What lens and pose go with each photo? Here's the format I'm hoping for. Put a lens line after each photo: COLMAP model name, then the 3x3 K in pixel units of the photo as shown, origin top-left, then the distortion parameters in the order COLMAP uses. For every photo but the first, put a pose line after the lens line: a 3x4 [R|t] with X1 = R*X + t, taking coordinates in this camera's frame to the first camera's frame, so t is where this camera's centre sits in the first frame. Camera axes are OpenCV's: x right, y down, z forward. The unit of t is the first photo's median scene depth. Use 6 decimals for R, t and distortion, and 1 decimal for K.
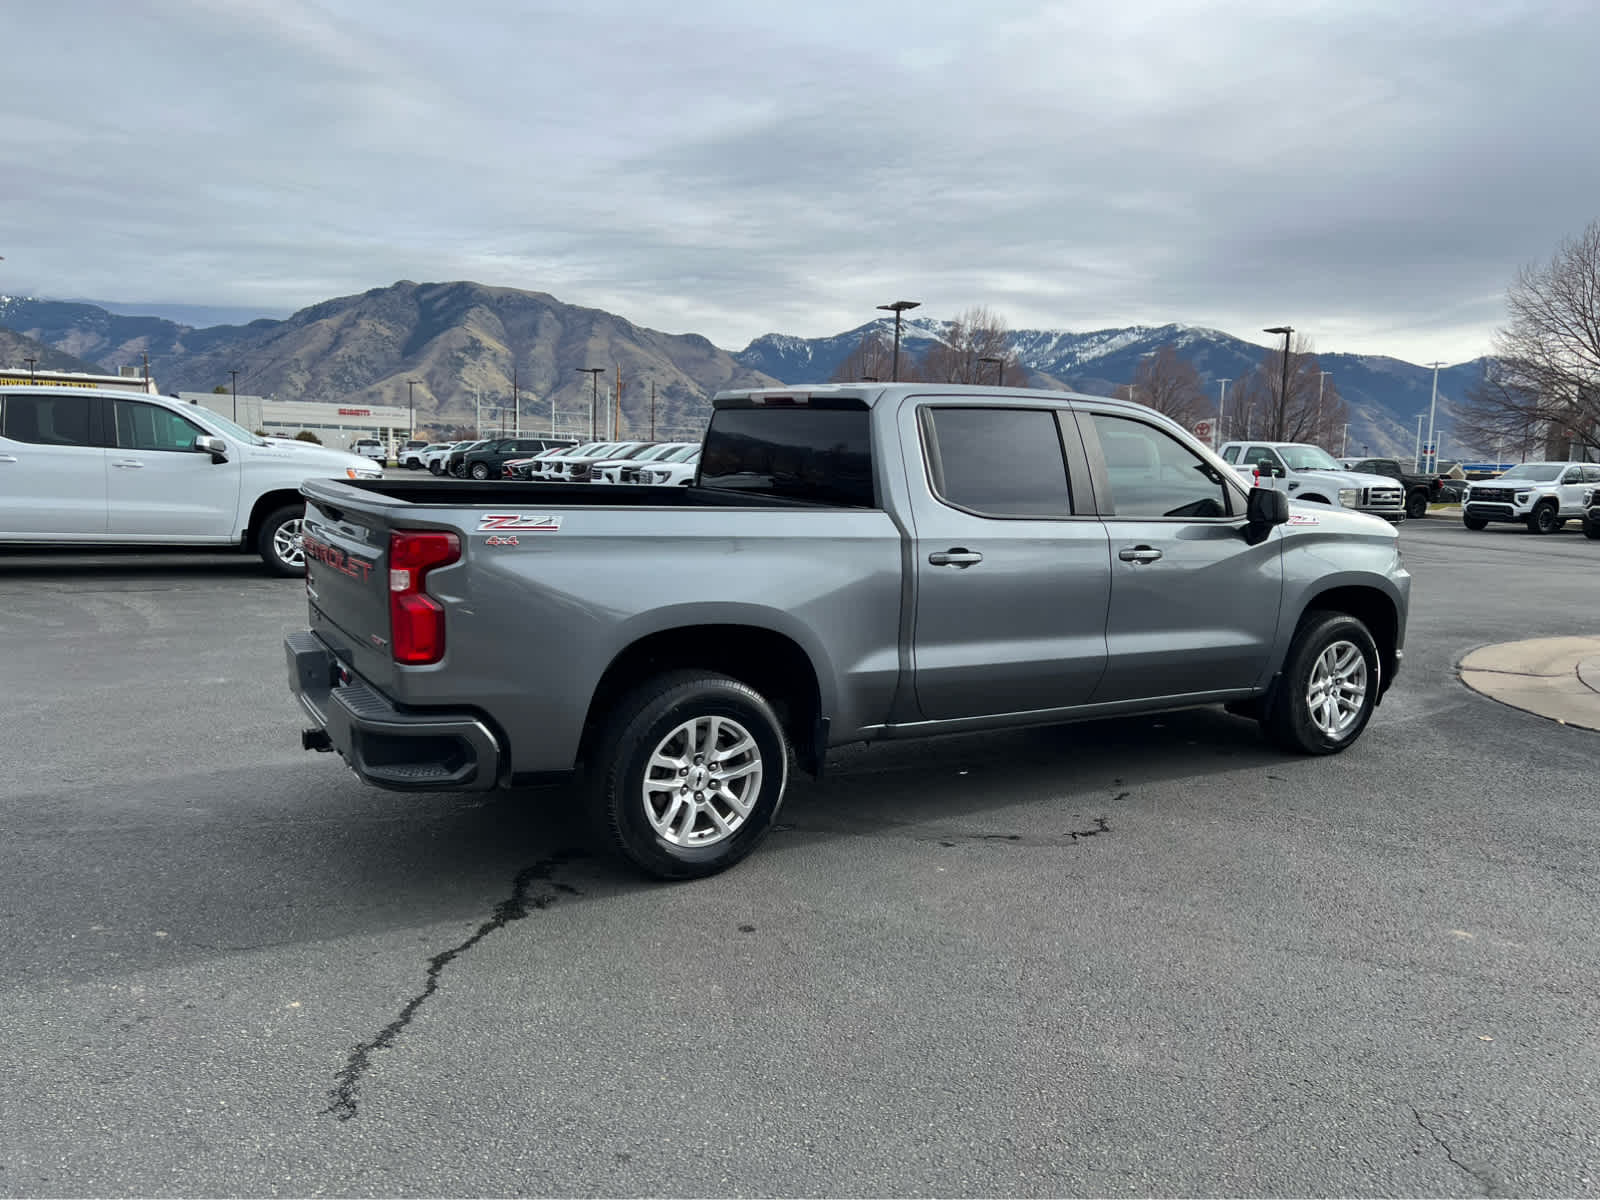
lens RADIAL K [[1217.2, 0, 796.4], [0, 1217.2, 610.8], [0, 0, 1]] dist [0.066910, -0.068350]
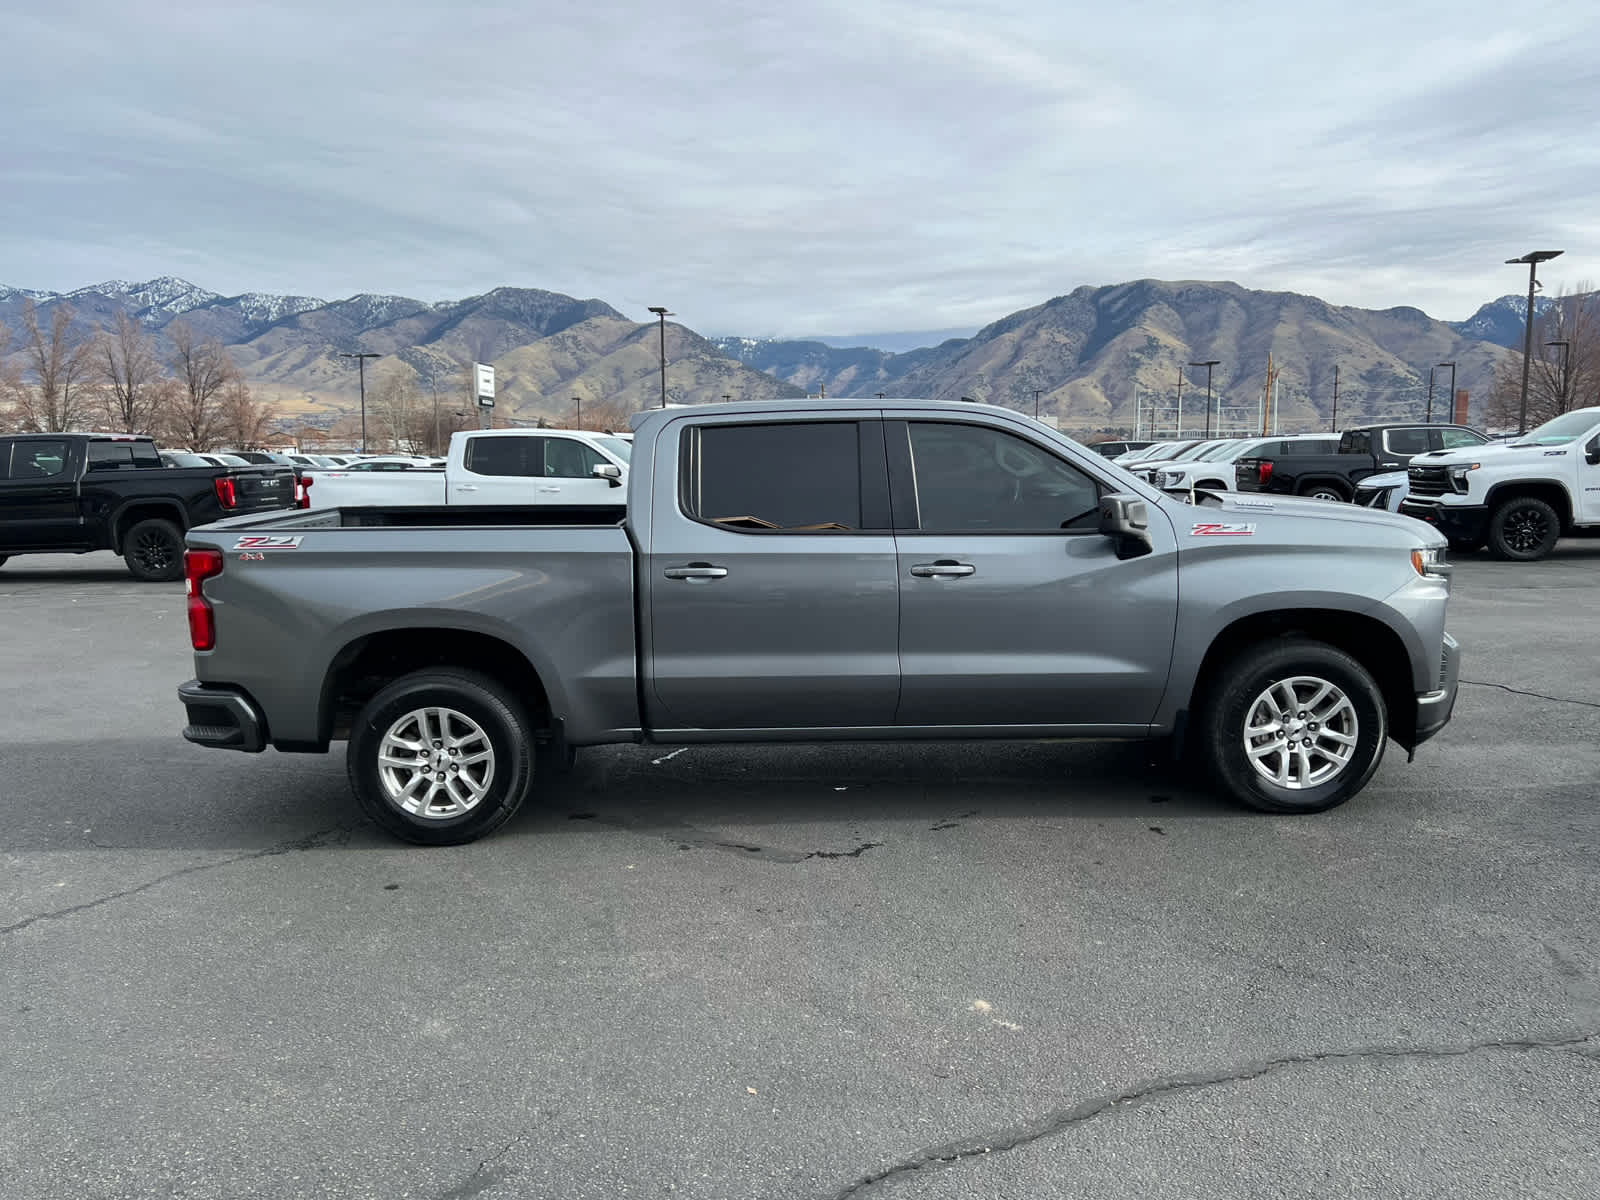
lens RADIAL K [[1217.2, 0, 790.6], [0, 1217.2, 616.3], [0, 0, 1]] dist [0.066910, -0.068350]
pose [[0.853451, 0.027889, -0.520426, 0.571180], [-0.026102, 0.999601, 0.010762, -0.015252], [0.520519, 0.004399, 0.853839, 0.119637]]
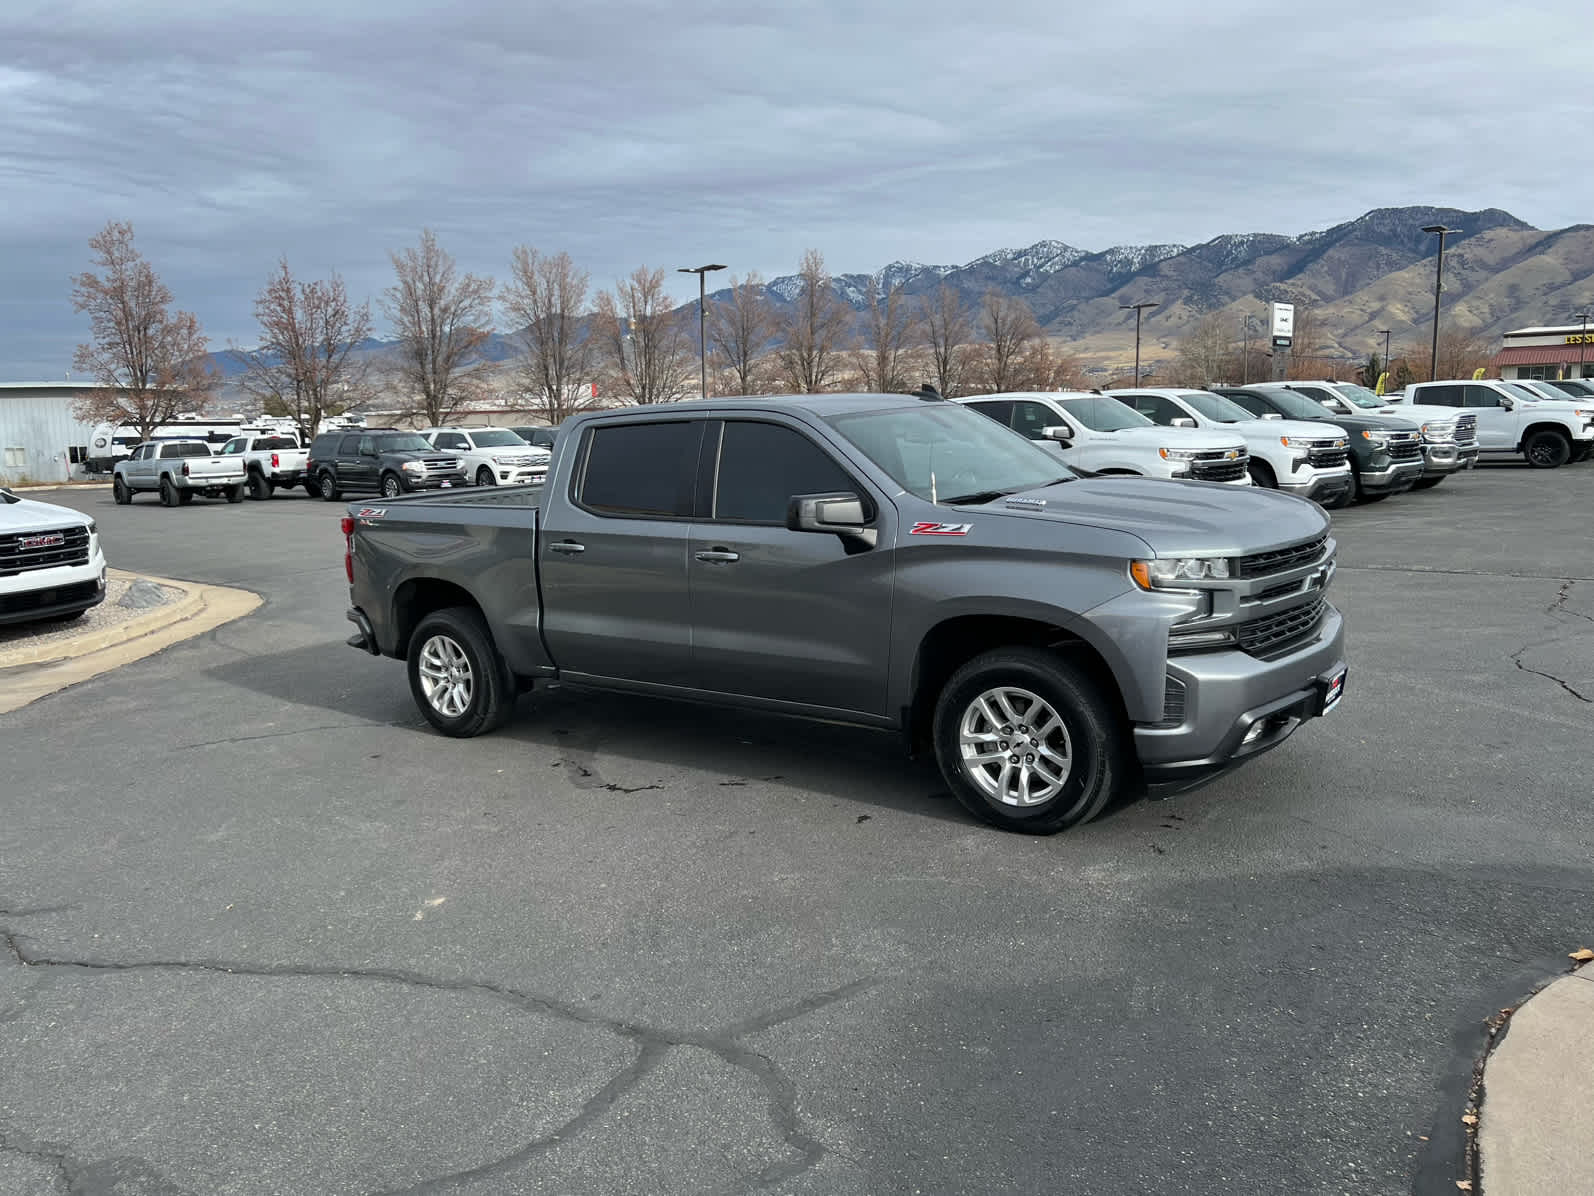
lens RADIAL K [[1212.7, 0, 790.3], [0, 1212.7, 596.1], [0, 0, 1]] dist [0.066910, -0.068350]
pose [[0.352349, 0.092511, -0.931285, 1.090963], [-0.068018, 0.995002, 0.073106, -0.078272], [0.933393, 0.037585, 0.356881, 0.587171]]
